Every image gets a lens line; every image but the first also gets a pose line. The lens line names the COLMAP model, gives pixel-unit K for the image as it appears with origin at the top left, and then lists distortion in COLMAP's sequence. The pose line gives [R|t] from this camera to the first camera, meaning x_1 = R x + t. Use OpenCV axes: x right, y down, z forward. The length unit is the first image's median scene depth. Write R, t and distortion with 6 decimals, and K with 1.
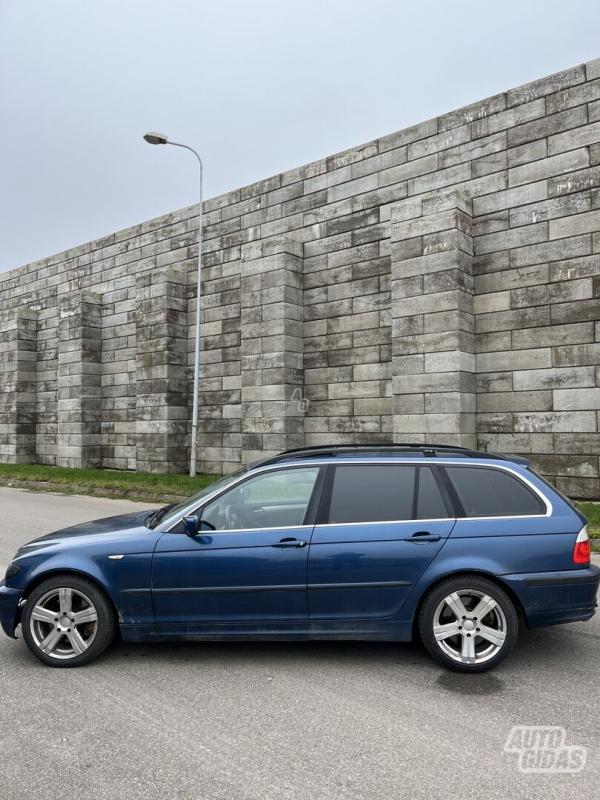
lens RADIAL K [[612.9, 0, 306.4], [0, 612.9, 401.4], [0, 0, 1]] dist [0.075246, -0.086685]
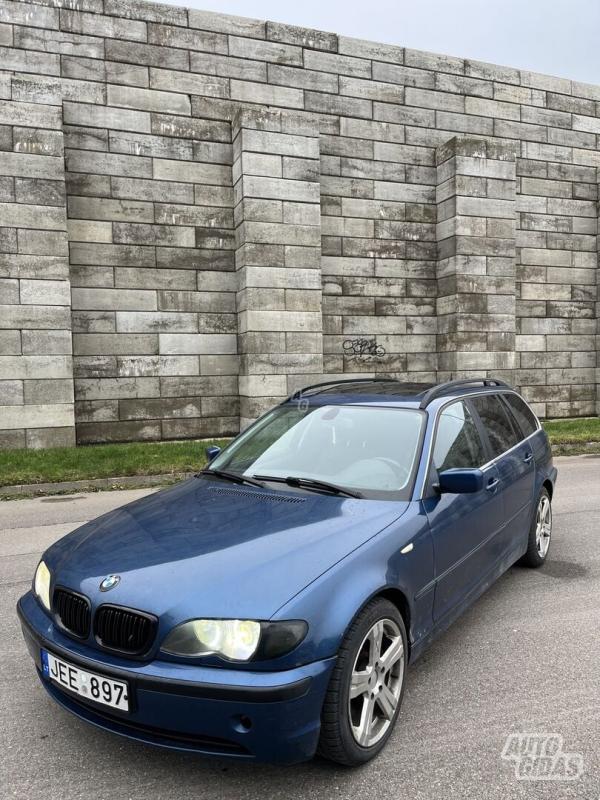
lens RADIAL K [[612.9, 0, 306.4], [0, 612.9, 401.4], [0, 0, 1]] dist [0.075246, -0.086685]
pose [[0.501496, -0.044573, 0.864011, -0.339218], [-0.023619, 0.997594, 0.065174, 0.019632], [-0.864838, -0.053092, 0.499236, 0.284921]]
